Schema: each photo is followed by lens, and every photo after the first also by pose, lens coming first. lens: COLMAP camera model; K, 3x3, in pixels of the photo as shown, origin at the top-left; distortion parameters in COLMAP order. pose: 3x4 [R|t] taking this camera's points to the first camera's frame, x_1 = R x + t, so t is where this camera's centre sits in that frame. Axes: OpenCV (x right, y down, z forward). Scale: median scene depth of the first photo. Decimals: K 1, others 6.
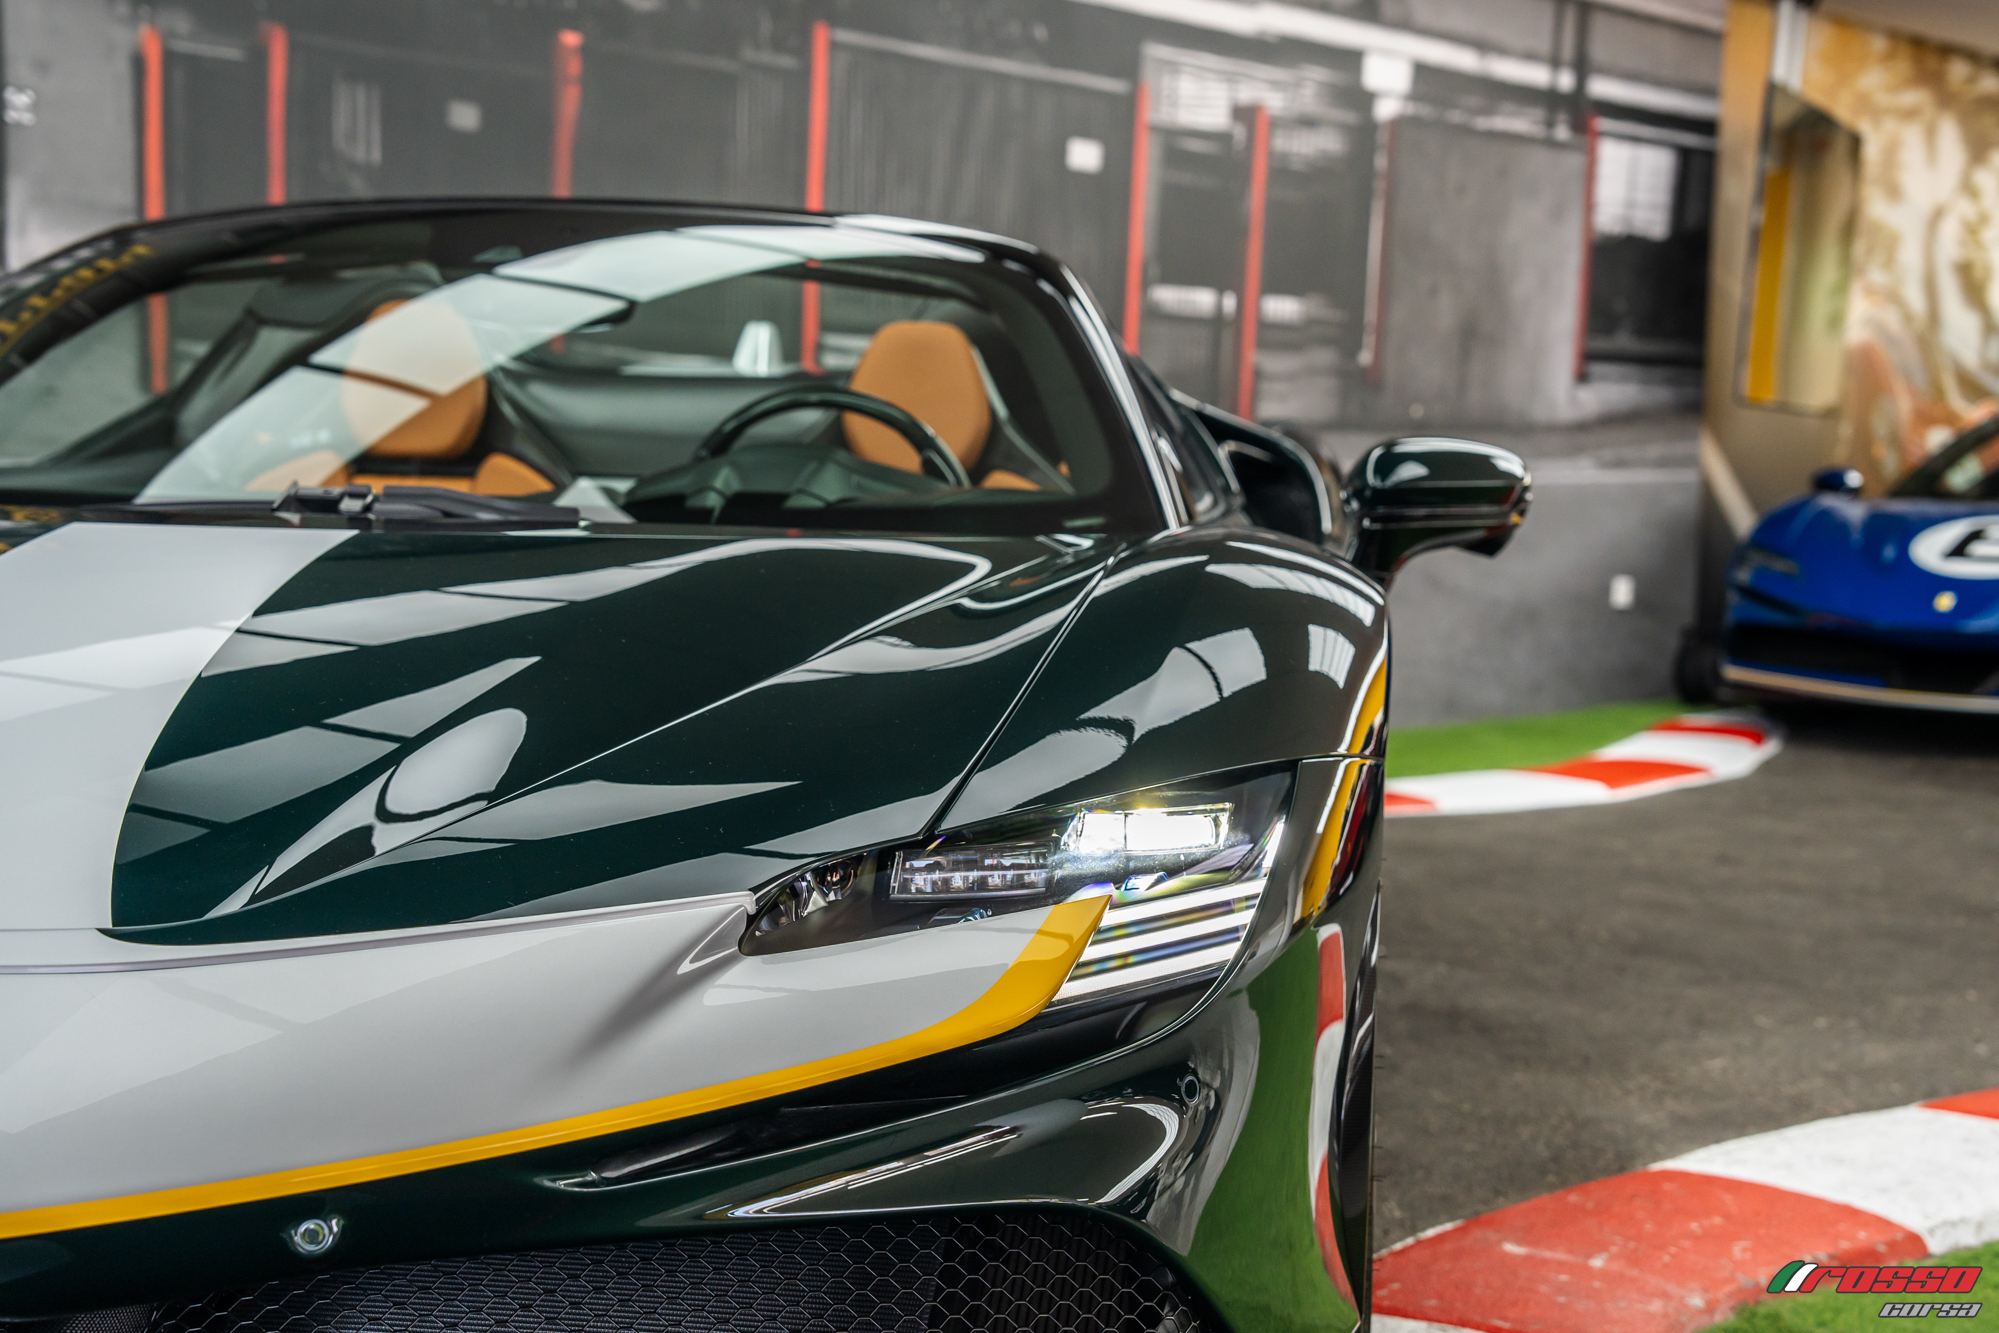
lens RADIAL K [[3125.5, 0, 1043.2], [0, 3125.5, 674.7], [0, 0, 1]] dist [0.137530, 0.040475]
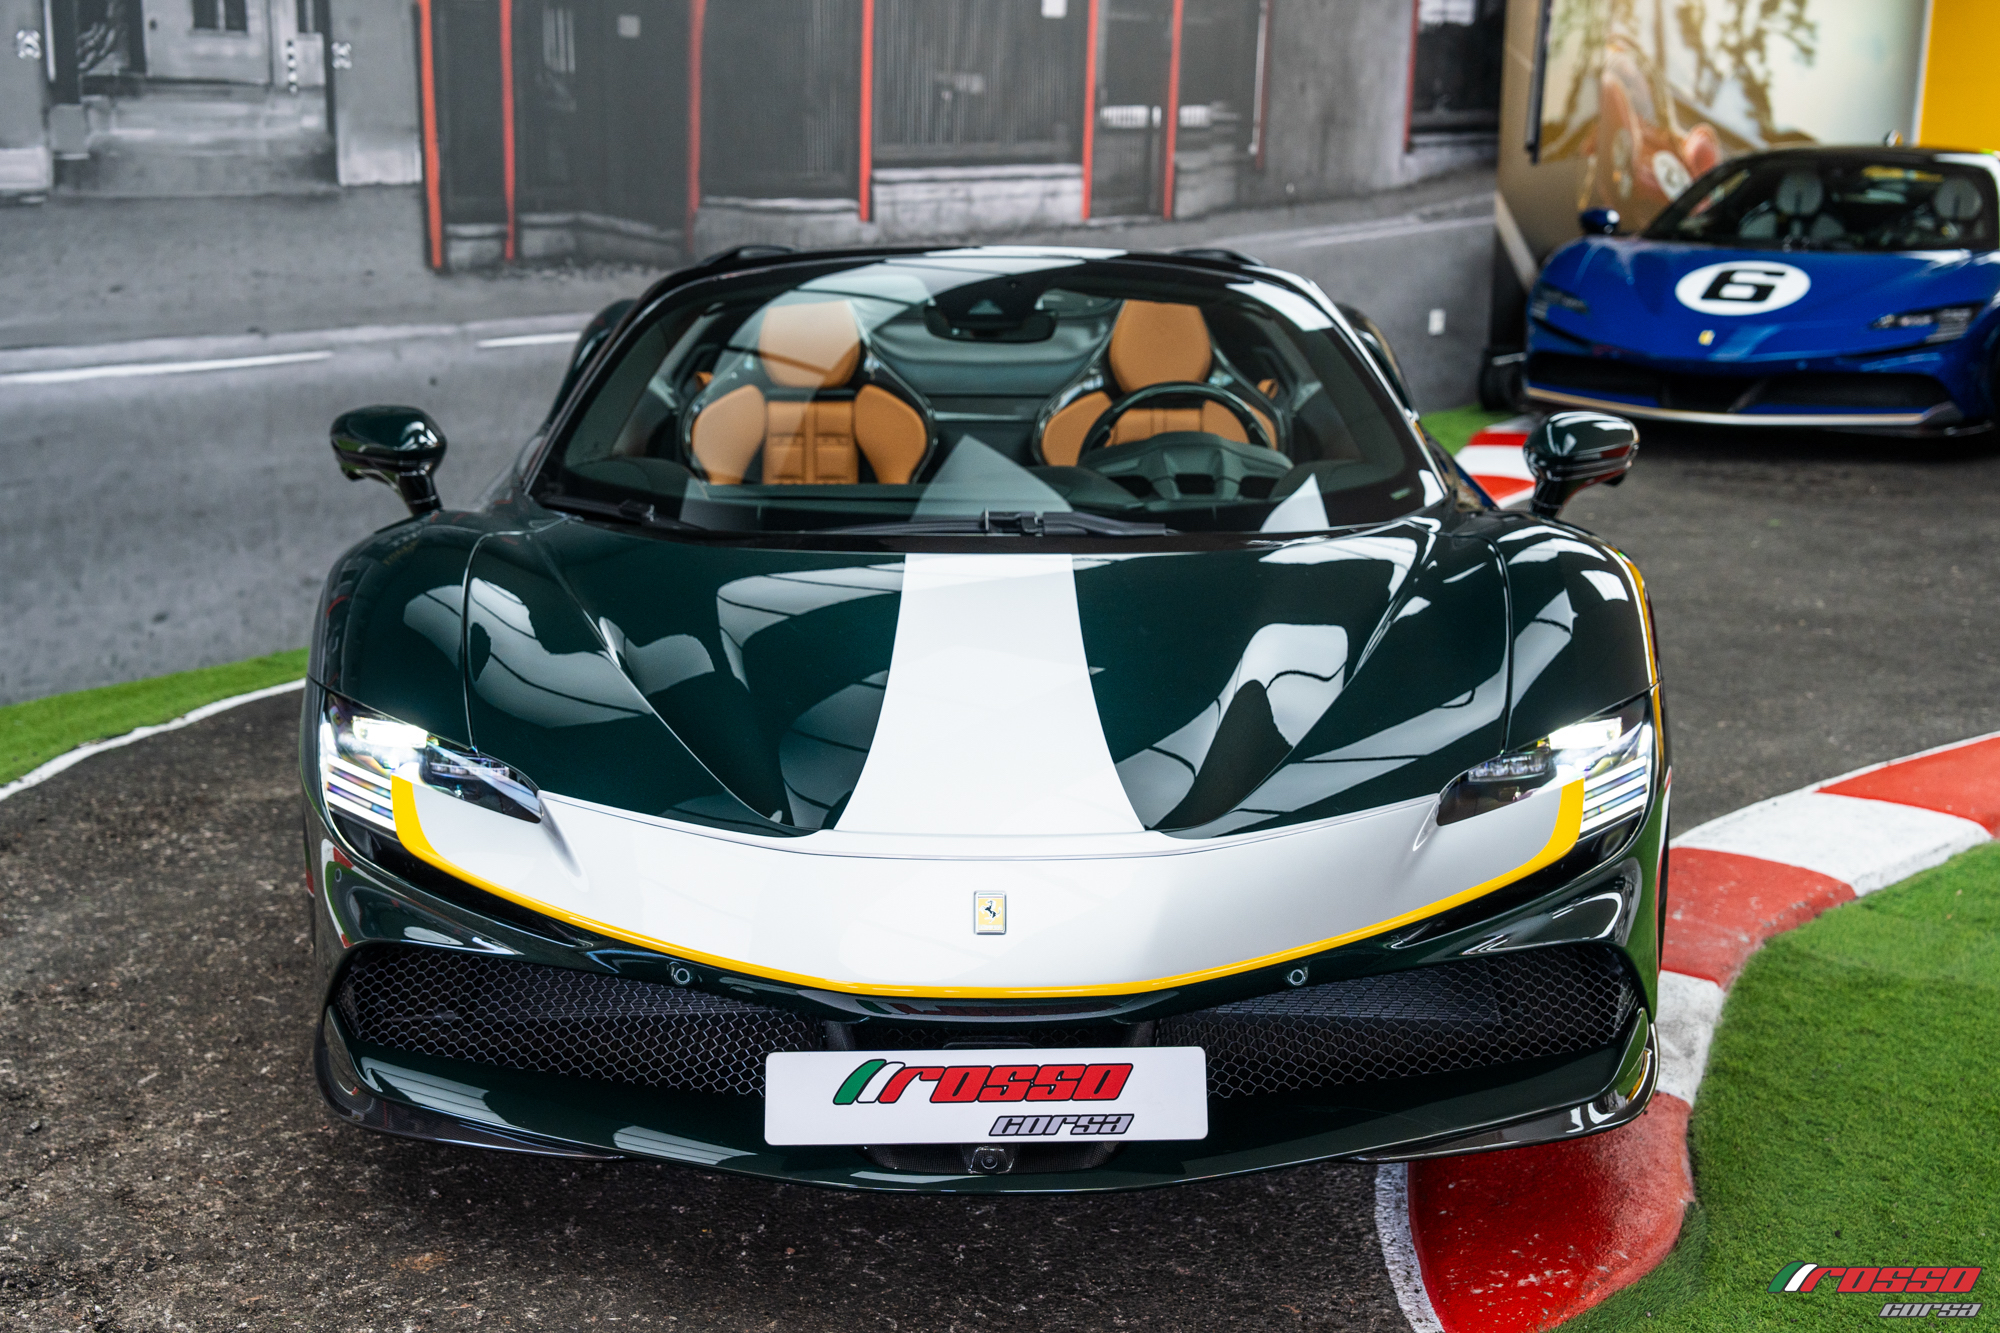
lens RADIAL K [[2947.0, 0, 997.7], [0, 2947.0, 714.3], [0, 0, 1]] dist [0.112867, 0.135047]
pose [[0.995189, -0.035039, 0.091495, -0.123148], [0.021411, 0.989069, 0.145889, -0.059089], [-0.095607, -0.143229, 0.985061, -0.185303]]
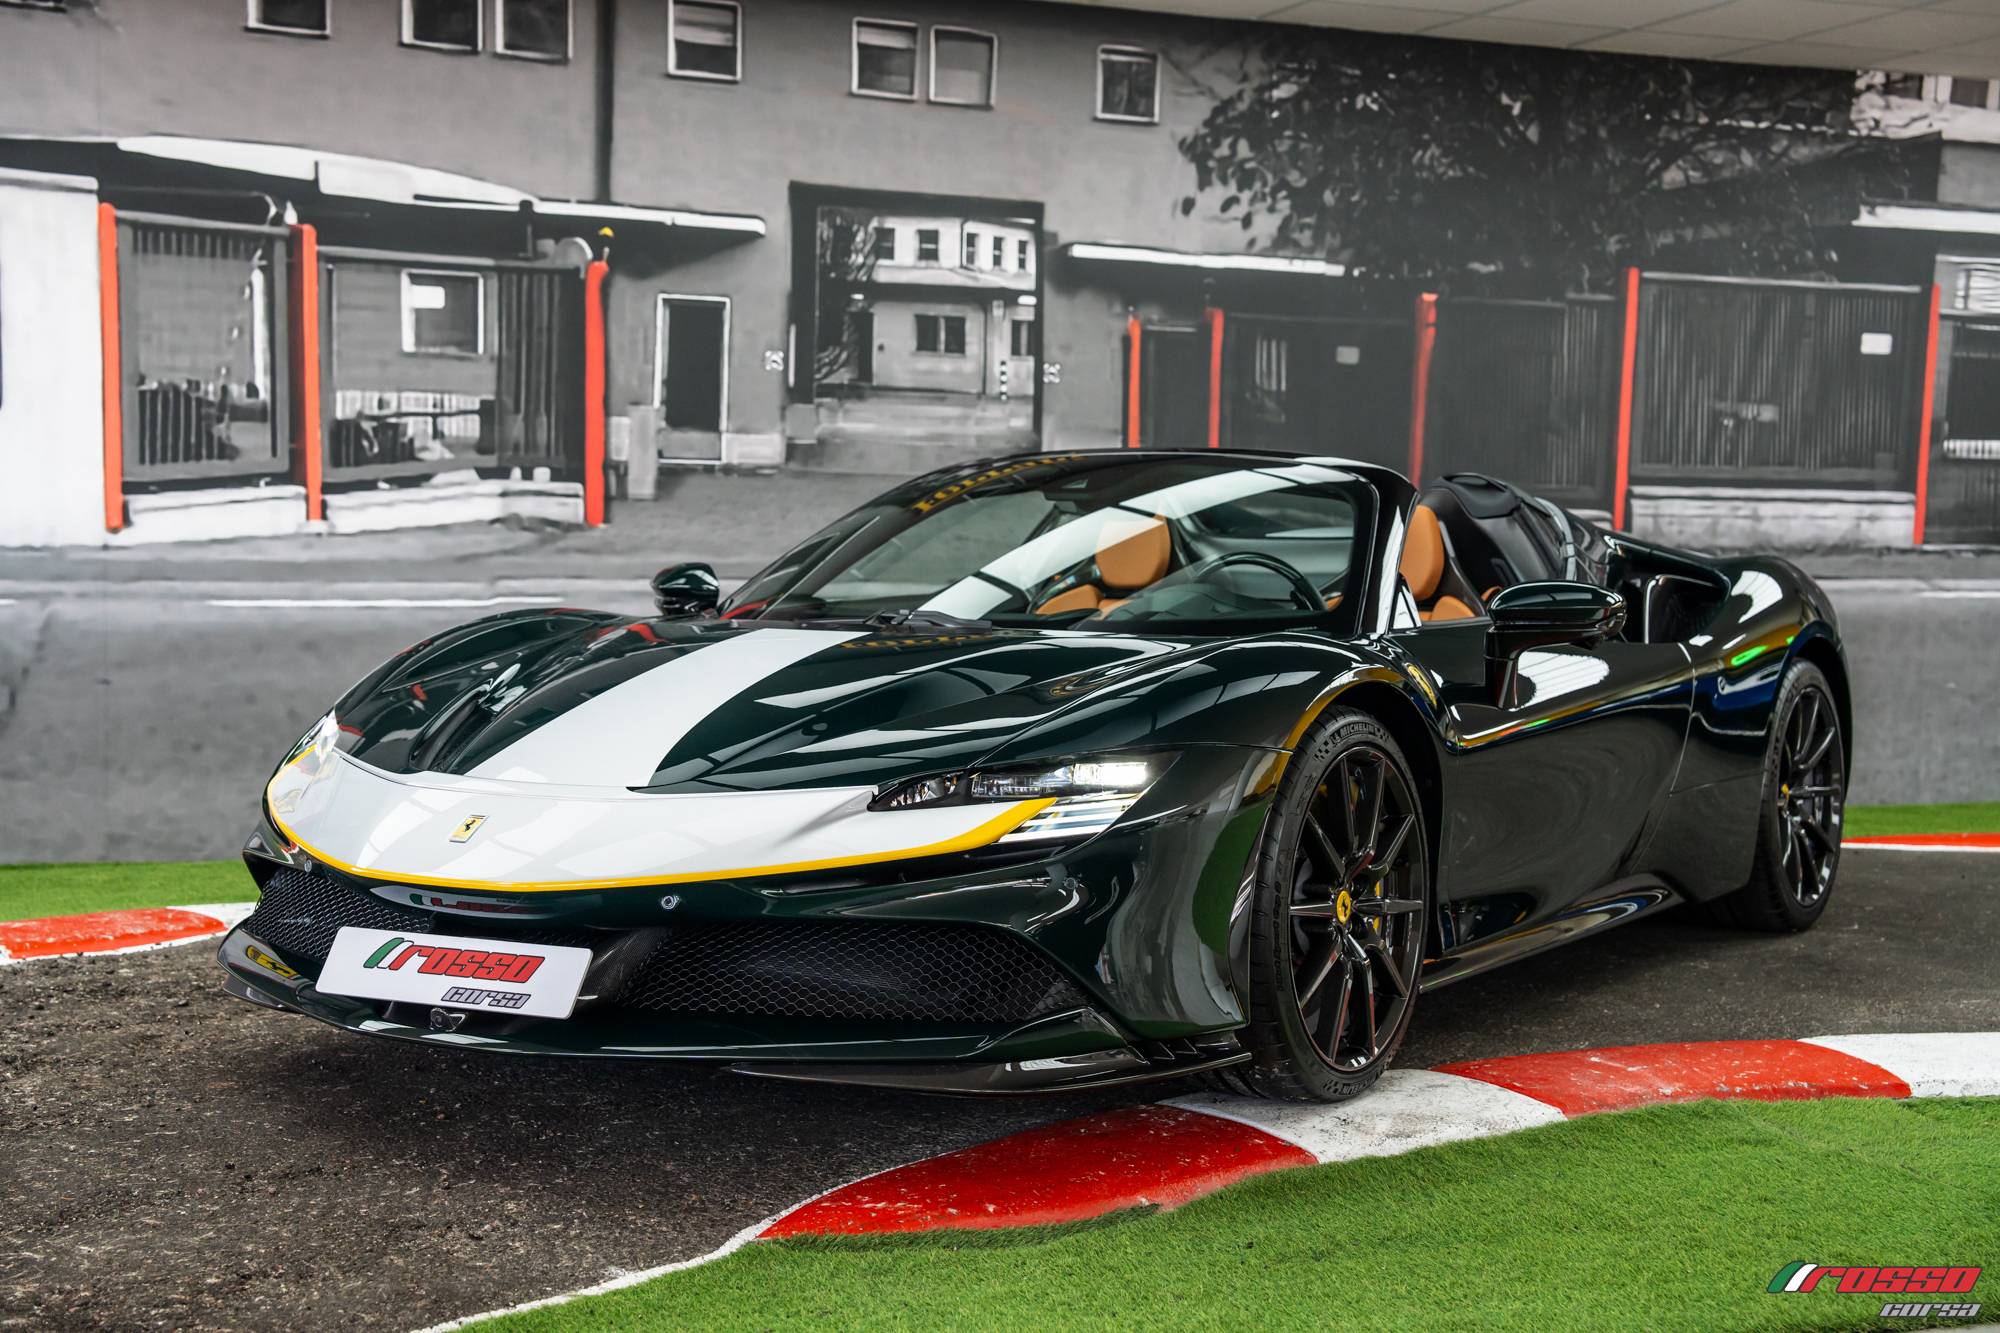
lens RADIAL K [[2697.2, 0, 1000.0], [0, 2697.2, 666.5], [0, 0, 1]] dist [0.117551, 0.133797]
pose [[0.887684, 0.011419, -0.460312, 0.212756], [-0.024958, 0.999416, -0.023339, 0.005355], [0.459777, 0.032206, 0.887450, -0.178680]]
